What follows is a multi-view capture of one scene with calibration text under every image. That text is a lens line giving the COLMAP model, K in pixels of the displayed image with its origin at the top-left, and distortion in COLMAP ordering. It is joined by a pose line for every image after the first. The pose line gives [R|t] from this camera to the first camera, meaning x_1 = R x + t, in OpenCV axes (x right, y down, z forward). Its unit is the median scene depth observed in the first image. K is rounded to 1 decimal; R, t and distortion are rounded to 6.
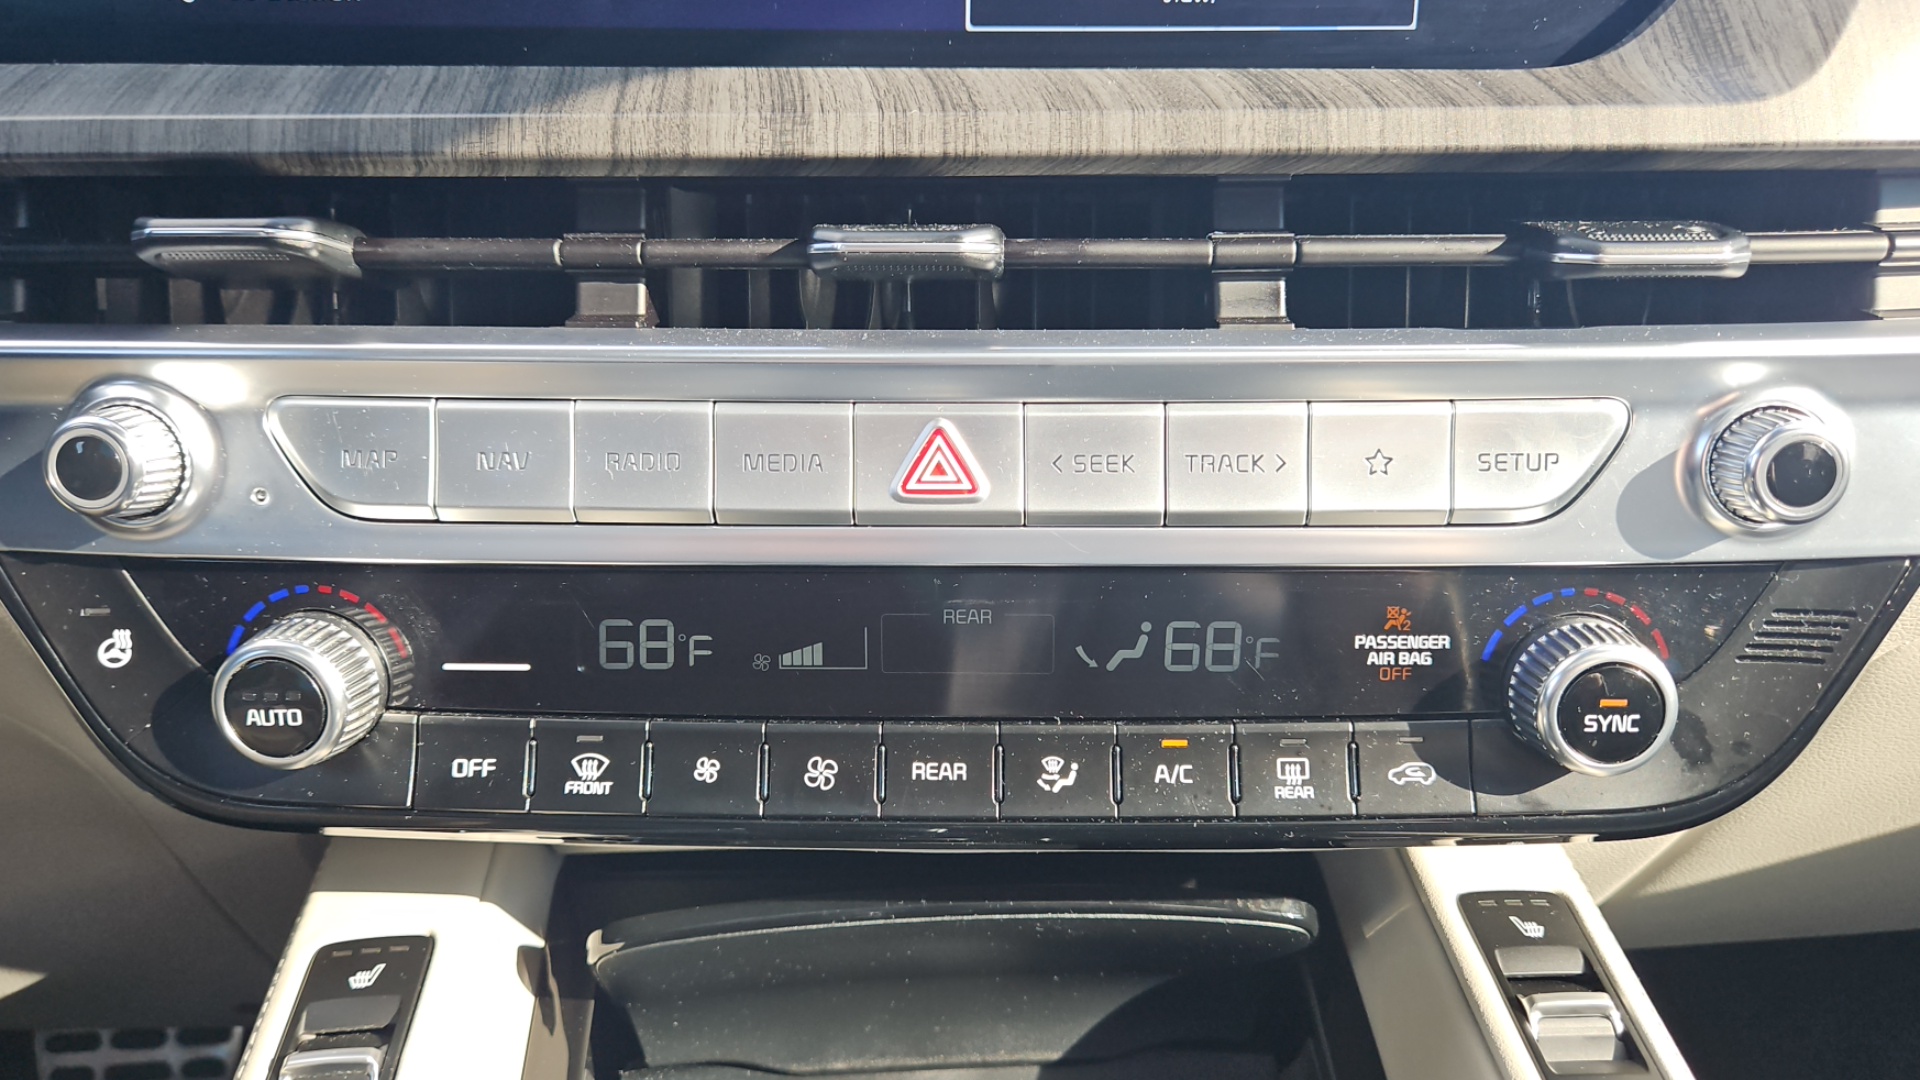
lens RADIAL K [[1409.0, 0, 961.4], [0, 1409.0, 541.0], [0, 0, 1]] dist [0.043267, -0.047462]
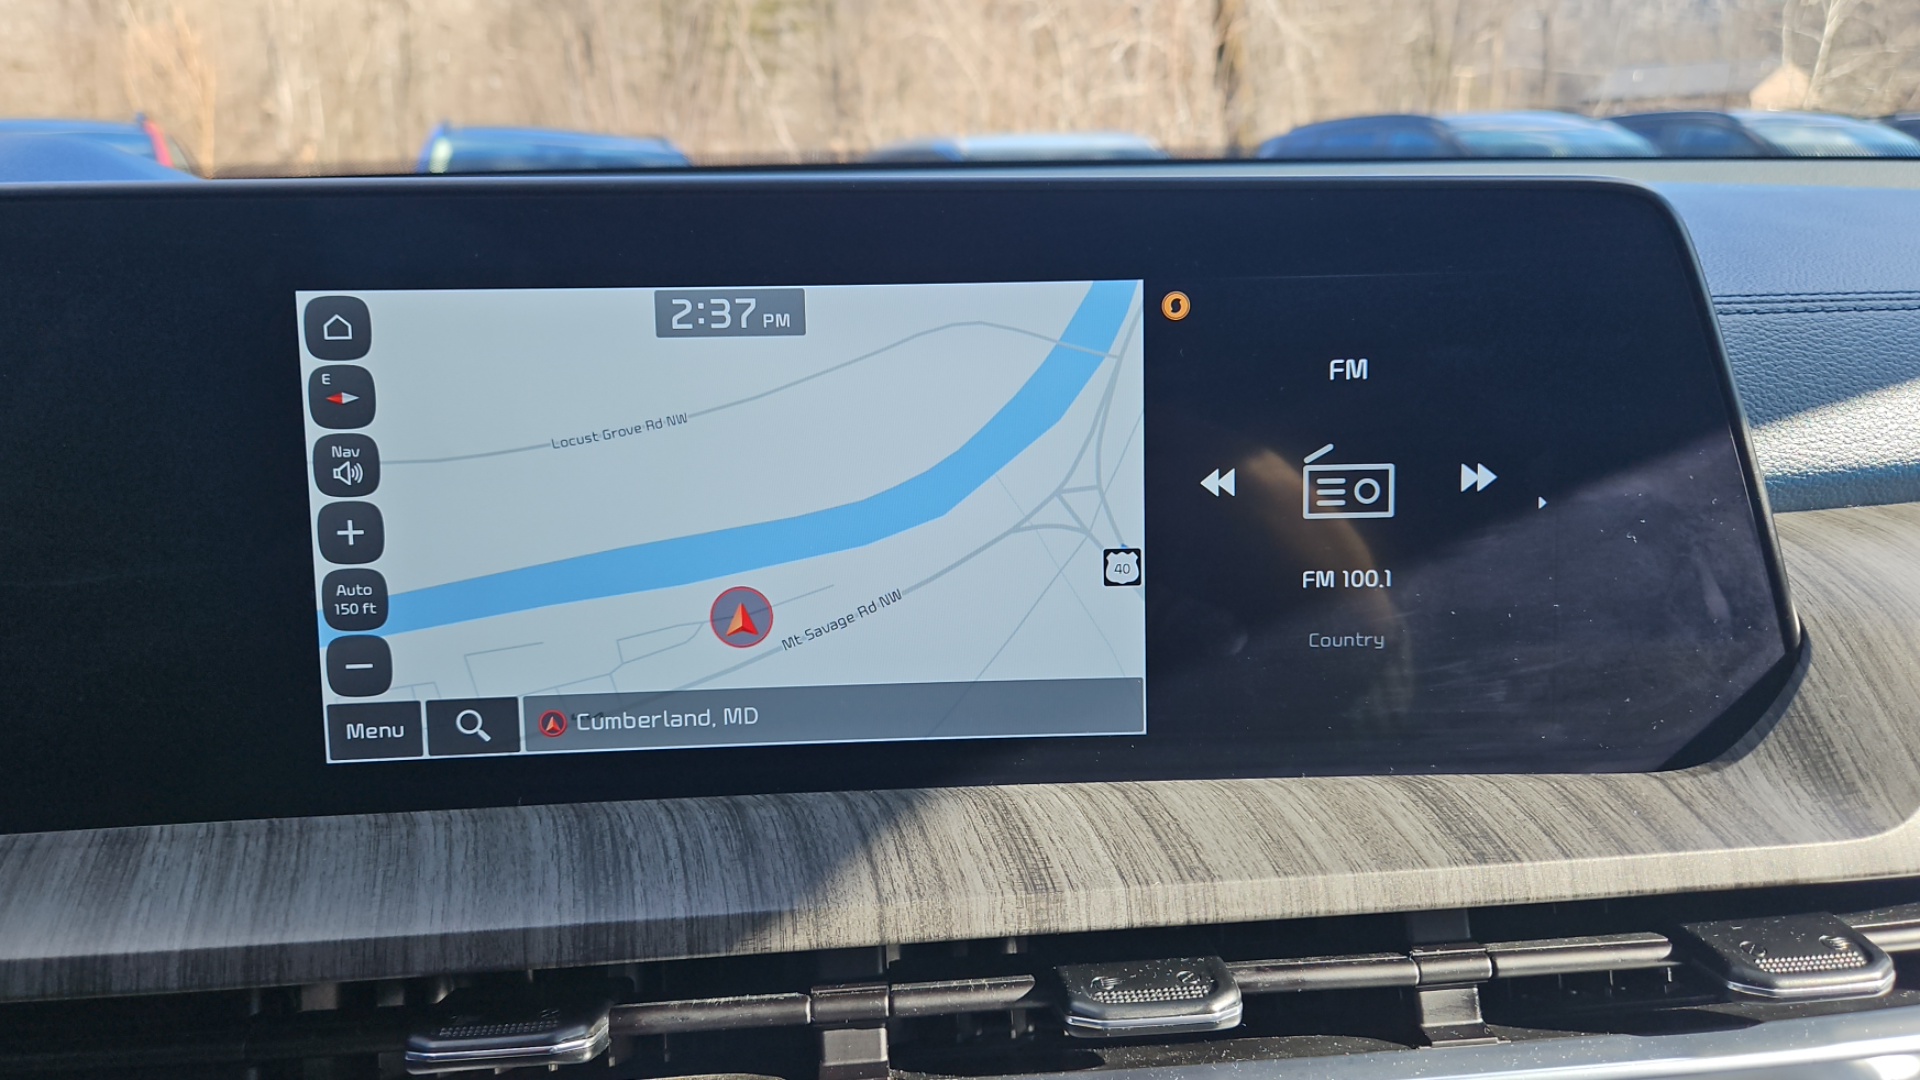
lens RADIAL K [[1409.0, 0, 956.8], [0, 1409.0, 537.6], [0, 0, 1]] dist [0.043267, -0.047462]
pose [[0.993354, -0.042686, 0.106895, -0.275214], [0.057287, 0.988847, -0.137476, -0.403200], [-0.099834, 0.142686, 0.984720, -0.086966]]
